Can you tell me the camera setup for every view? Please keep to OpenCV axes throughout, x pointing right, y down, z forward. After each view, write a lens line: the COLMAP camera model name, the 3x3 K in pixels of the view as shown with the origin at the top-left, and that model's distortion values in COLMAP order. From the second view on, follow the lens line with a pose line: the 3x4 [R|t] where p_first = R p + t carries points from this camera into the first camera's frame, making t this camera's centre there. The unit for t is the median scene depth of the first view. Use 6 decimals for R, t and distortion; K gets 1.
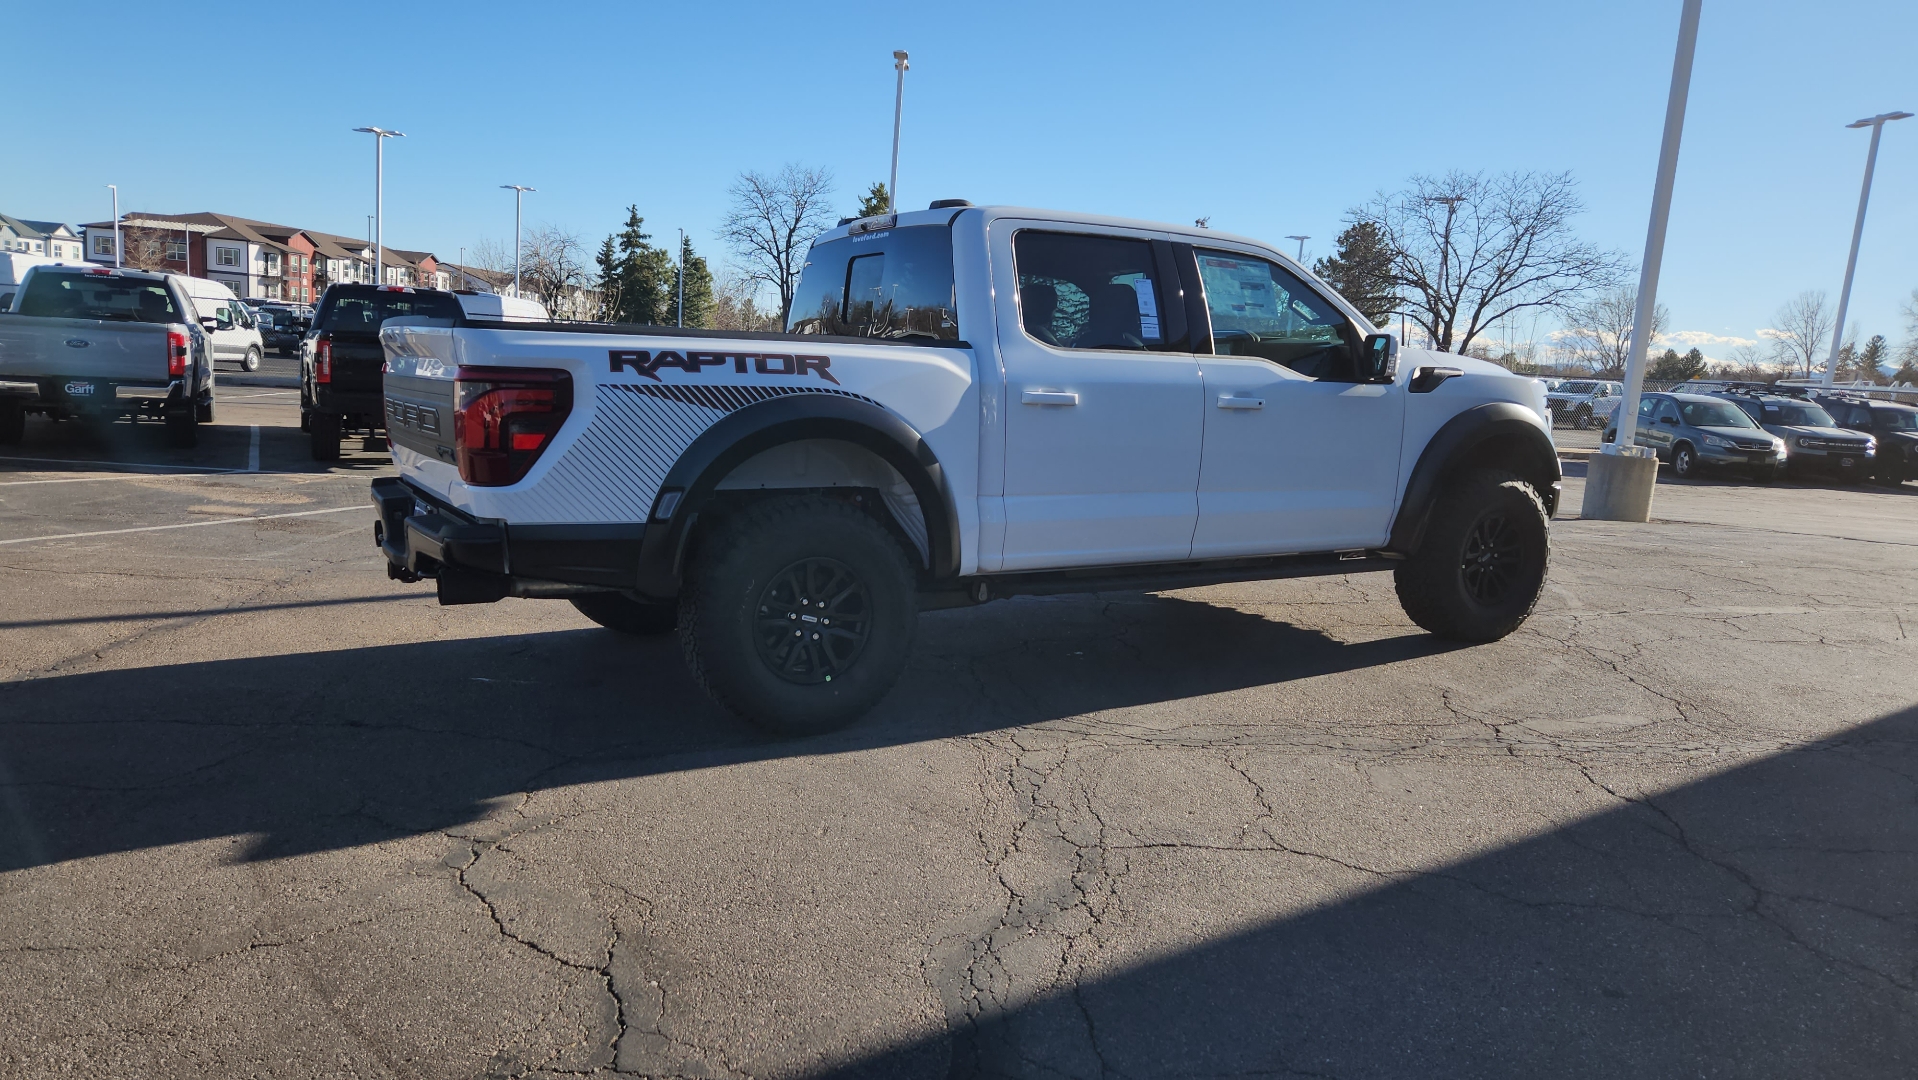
lens RADIAL K [[1288.7, 0, 933.7], [0, 1288.7, 537.8], [0, 0, 1]] dist [0.079026, -0.065487]
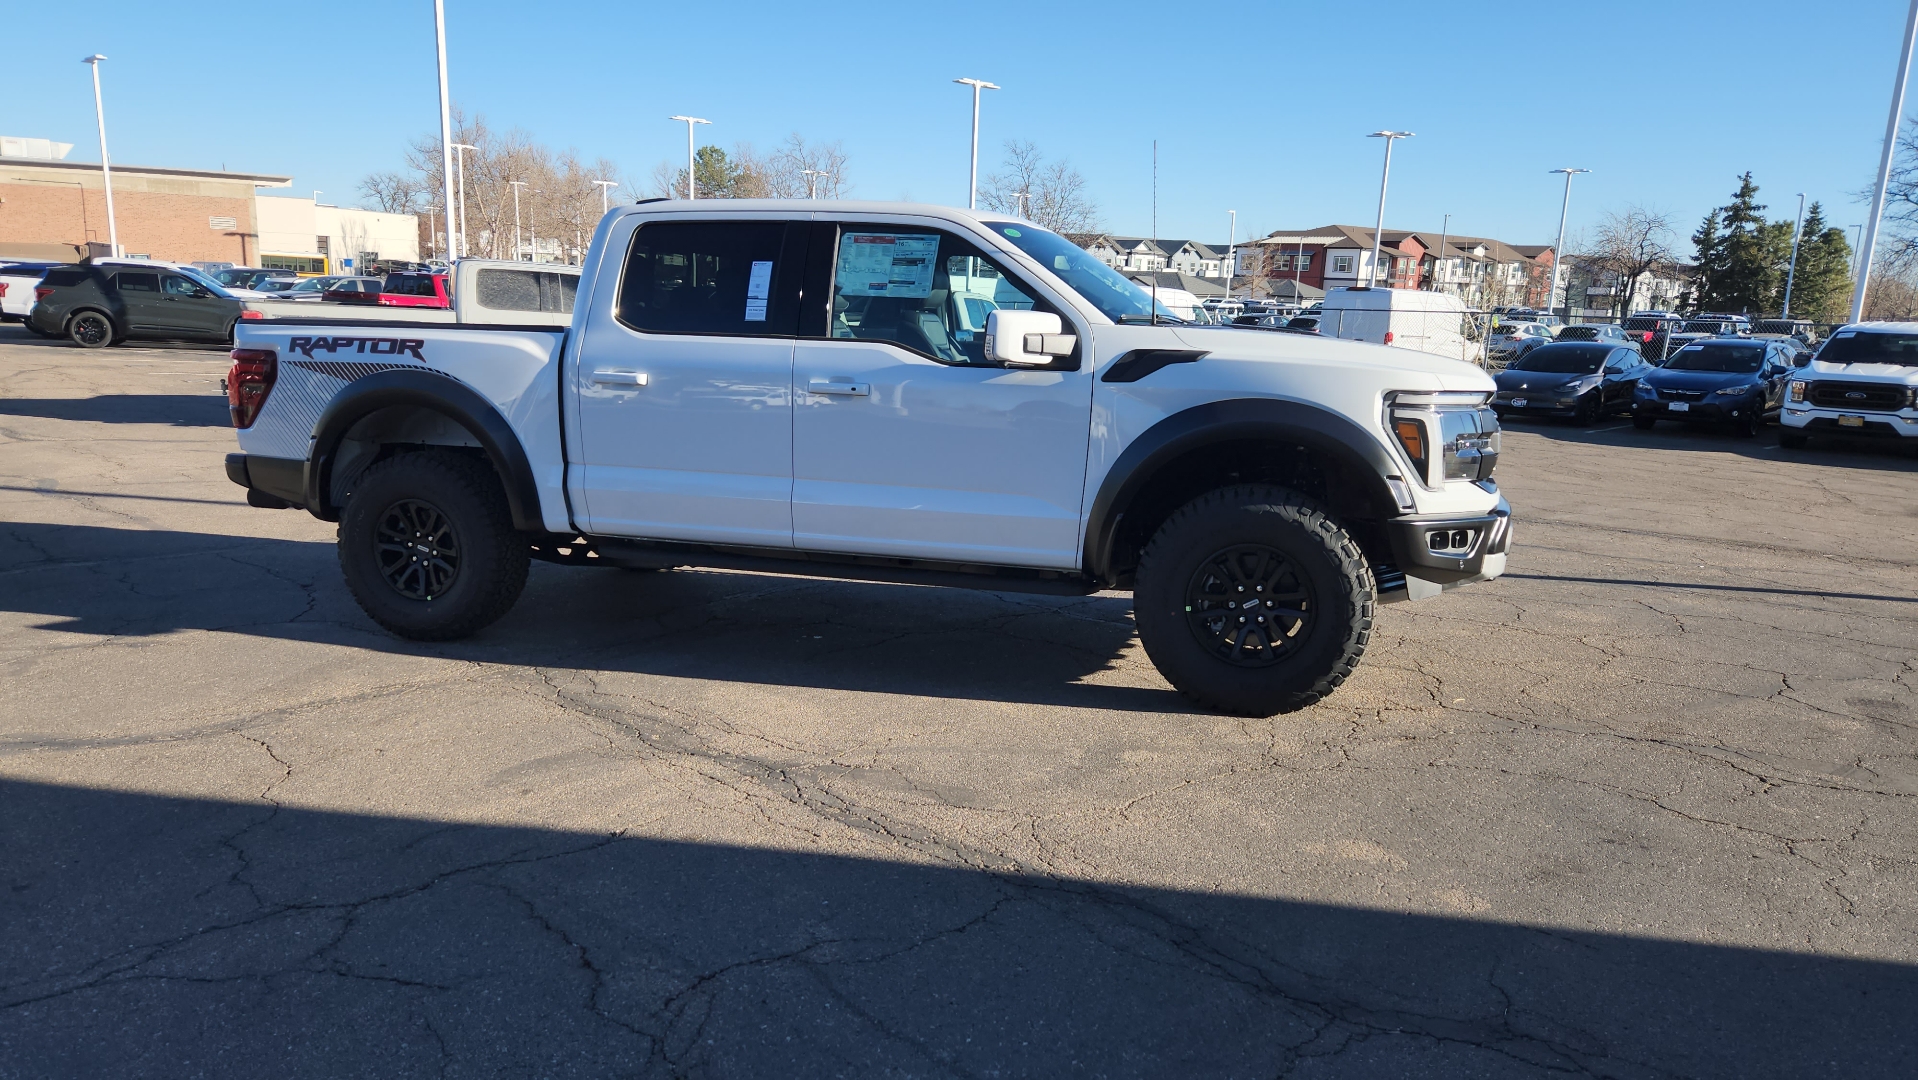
lens RADIAL K [[1288.7, 0, 933.7], [0, 1288.7, 537.8], [0, 0, 1]] dist [0.079026, -0.065487]
pose [[0.673246, 0.099048, -0.732754, 0.830640], [-0.097710, 0.994214, 0.044616, -0.037675], [0.732934, 0.041560, 0.679029, 0.354187]]
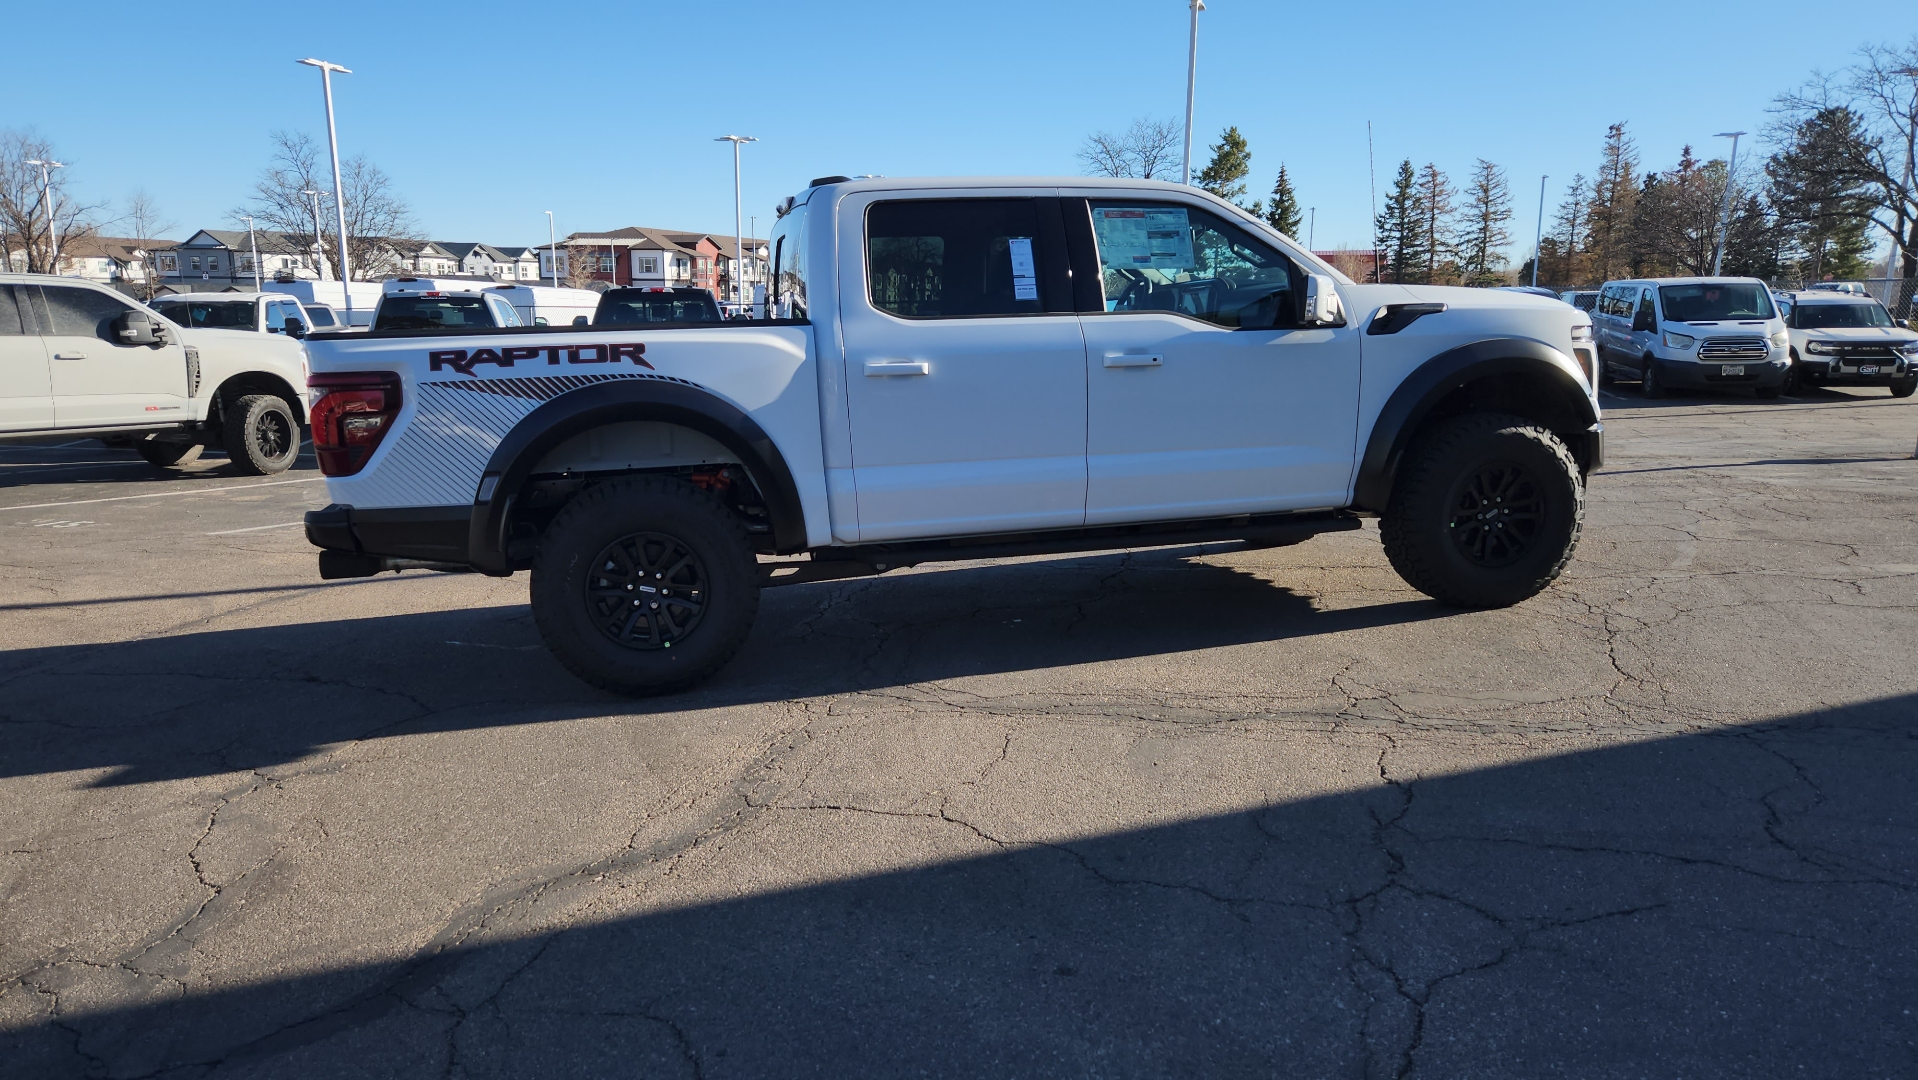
lens RADIAL K [[1287.4, 0, 919.7], [0, 1287.4, 554.4], [0, 0, 1]] dist [0.077588, -0.061997]
pose [[0.952453, -0.013816, -0.304371, 0.317524], [0.025924, 0.999024, 0.035776, 0.000828], [0.303579, -0.041965, 0.951882, 0.031177]]
